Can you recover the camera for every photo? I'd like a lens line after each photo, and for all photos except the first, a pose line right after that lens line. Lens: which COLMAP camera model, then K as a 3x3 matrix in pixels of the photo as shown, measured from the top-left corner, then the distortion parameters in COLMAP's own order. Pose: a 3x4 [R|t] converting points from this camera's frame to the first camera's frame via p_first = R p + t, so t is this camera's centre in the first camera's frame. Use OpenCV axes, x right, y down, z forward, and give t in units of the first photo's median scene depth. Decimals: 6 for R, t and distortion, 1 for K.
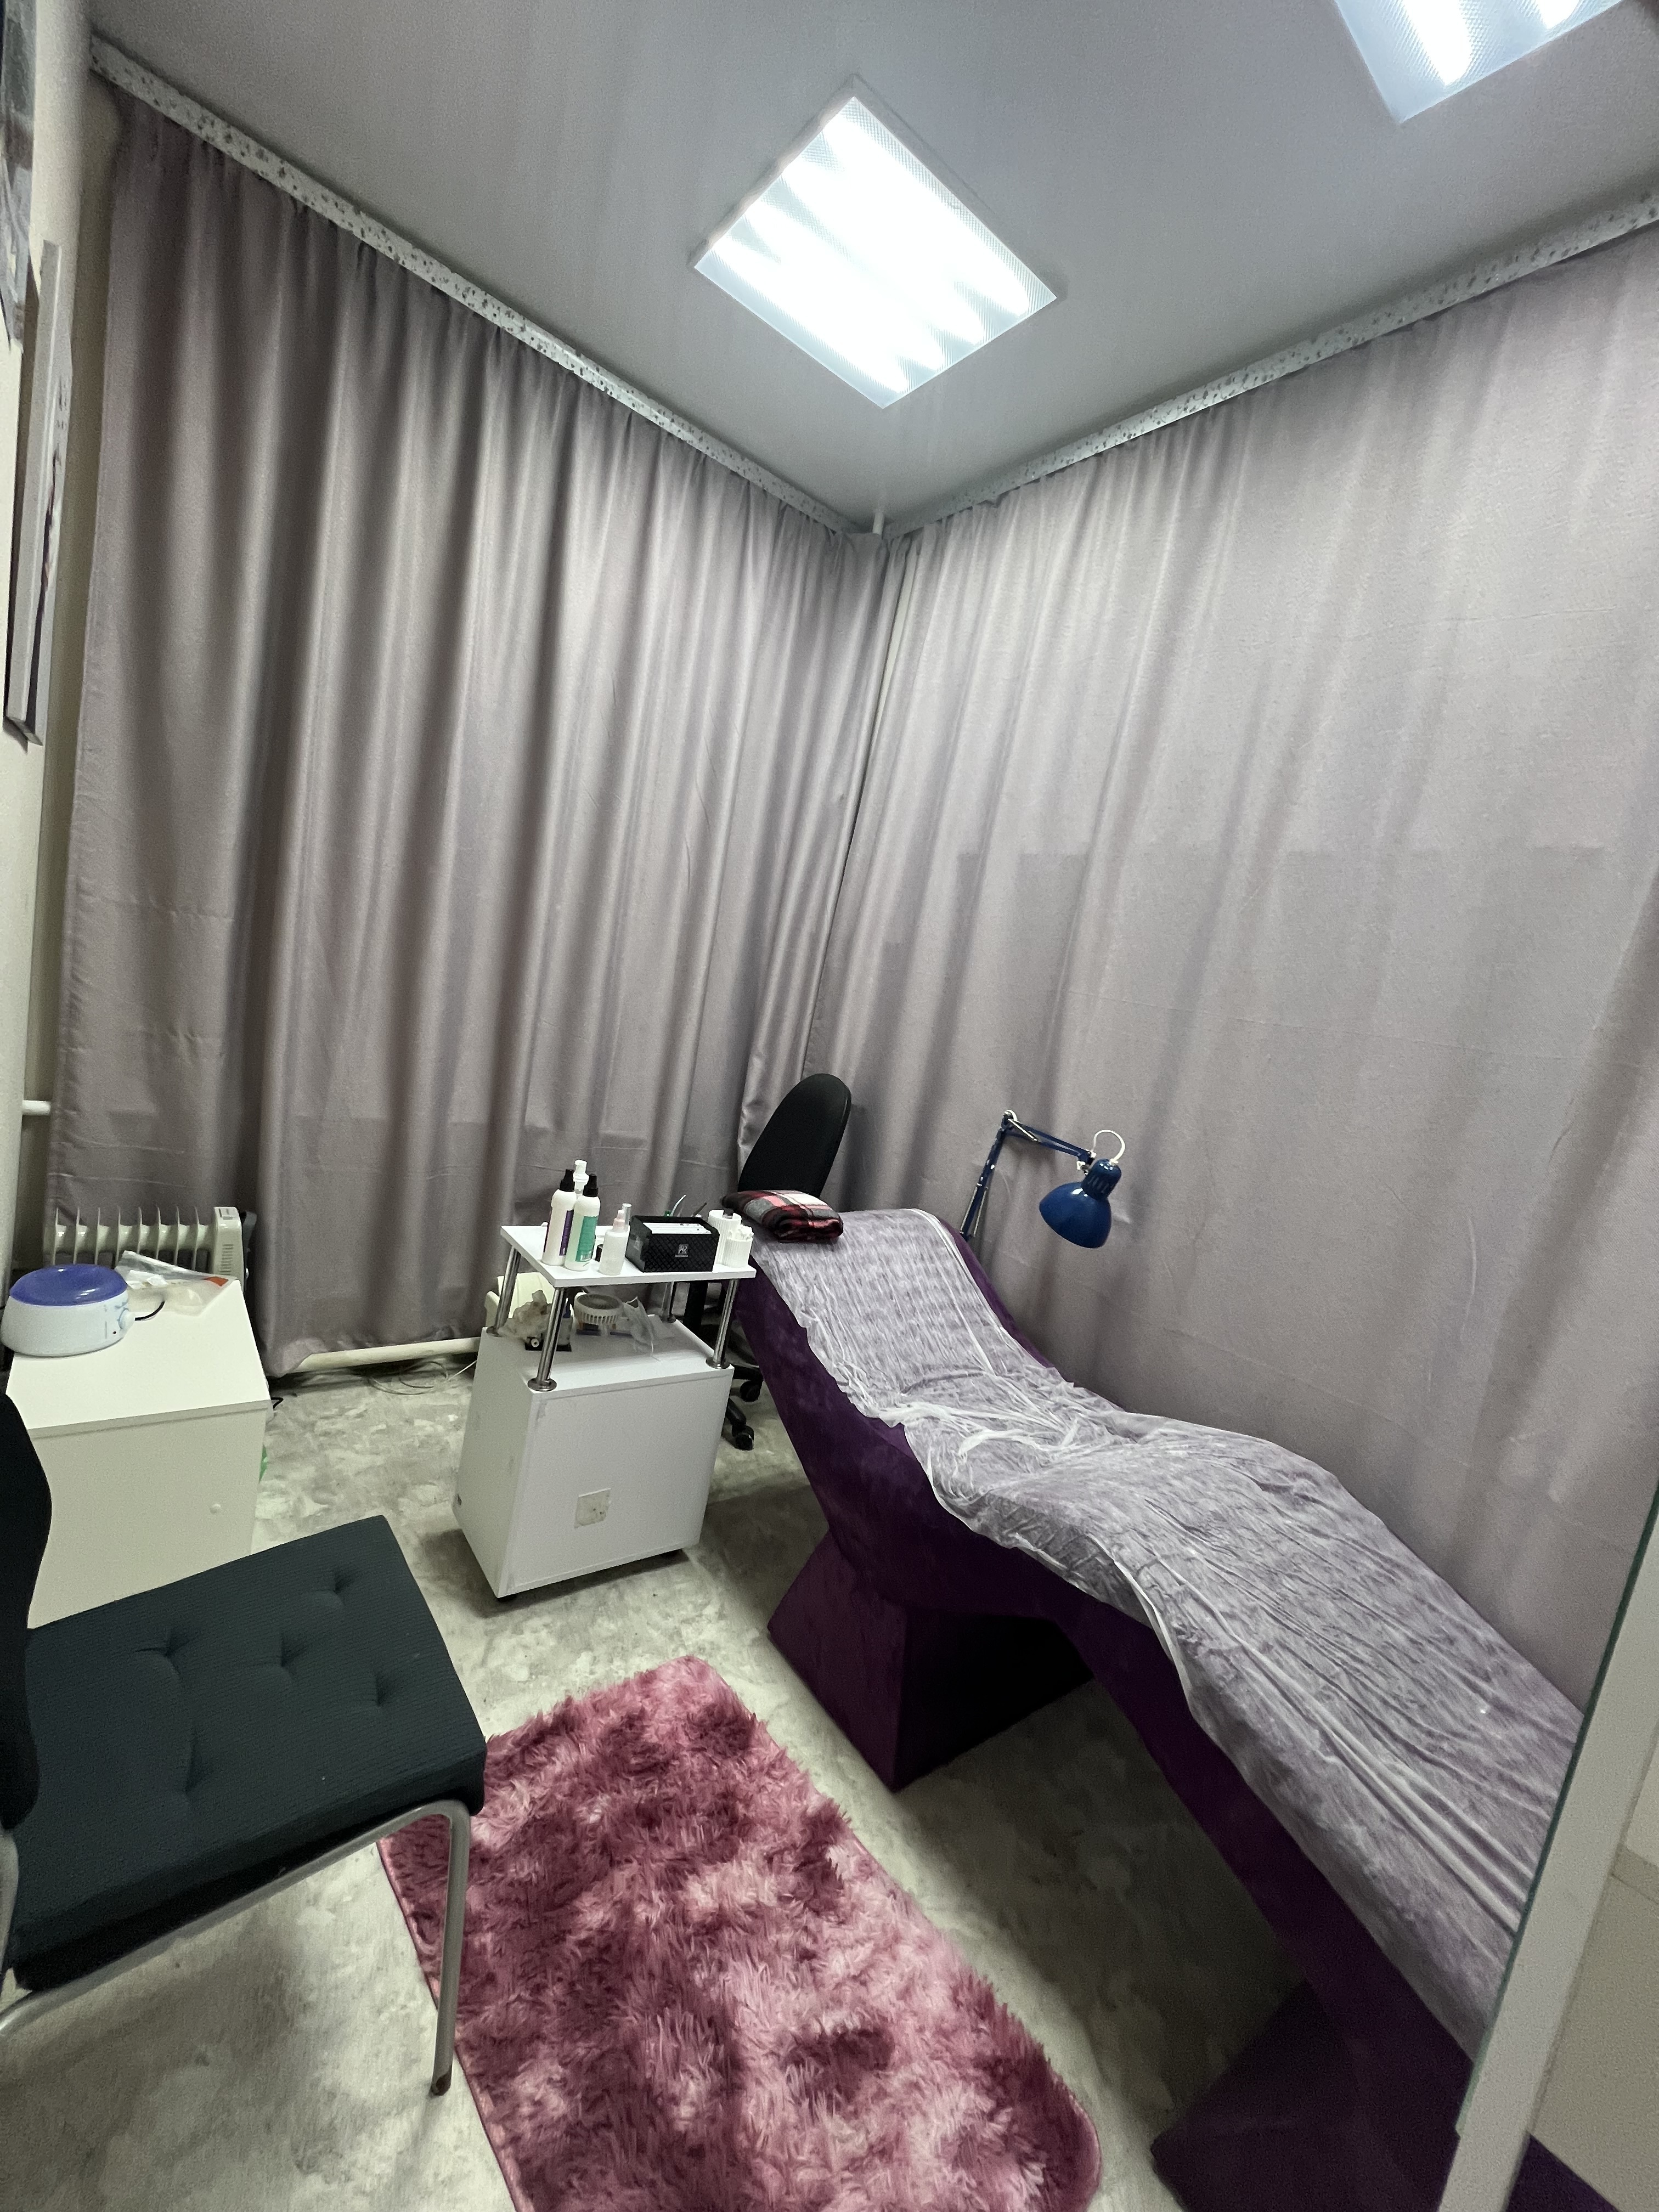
lens RADIAL K [[866.5, 0, 824.0], [0, 866.5, 1080.2], [0, 0, 1]] dist [-0.020900, 0.003968]
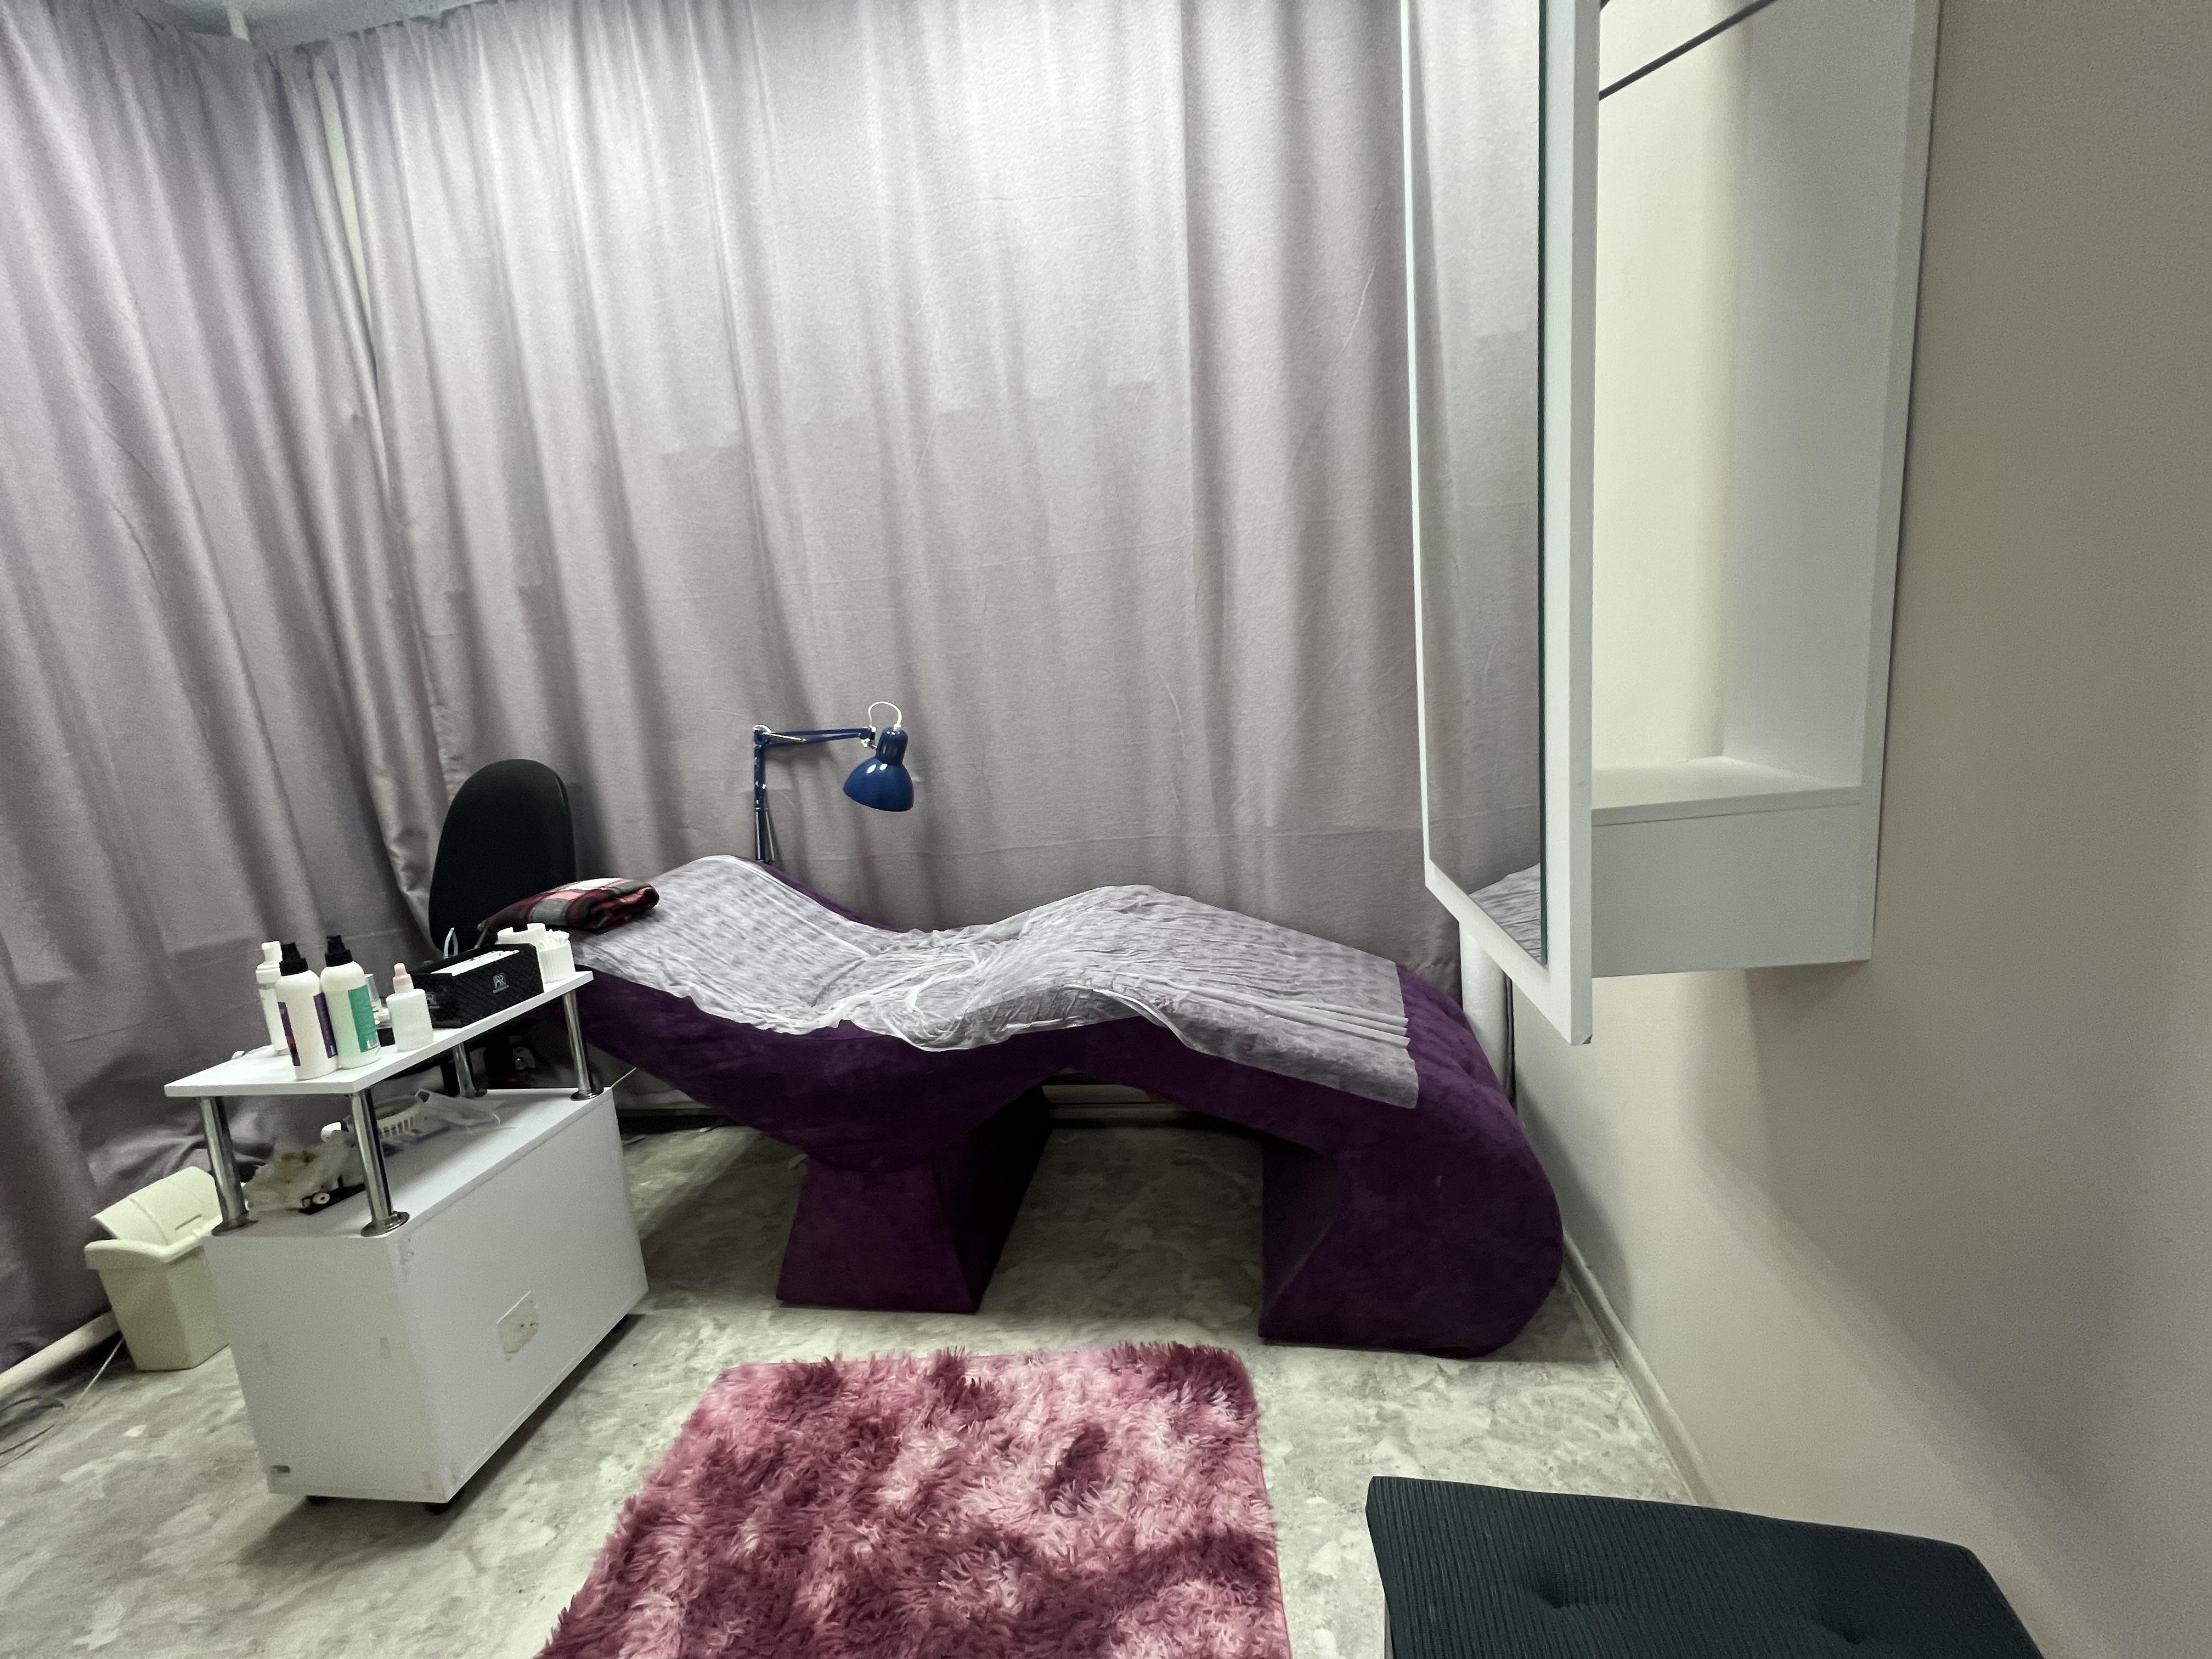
lens RADIAL K [[866.5, 0, 1106.0], [0, 866.5, 829.5], [0, 0, 1]] dist [-0.020900, 0.003968]
pose [[0.681249, -0.362350, 0.636083, -0.273986], [0.285451, 0.931612, 0.224981, 0.057900], [-0.674105, 0.028303, 0.738093, 0.055367]]
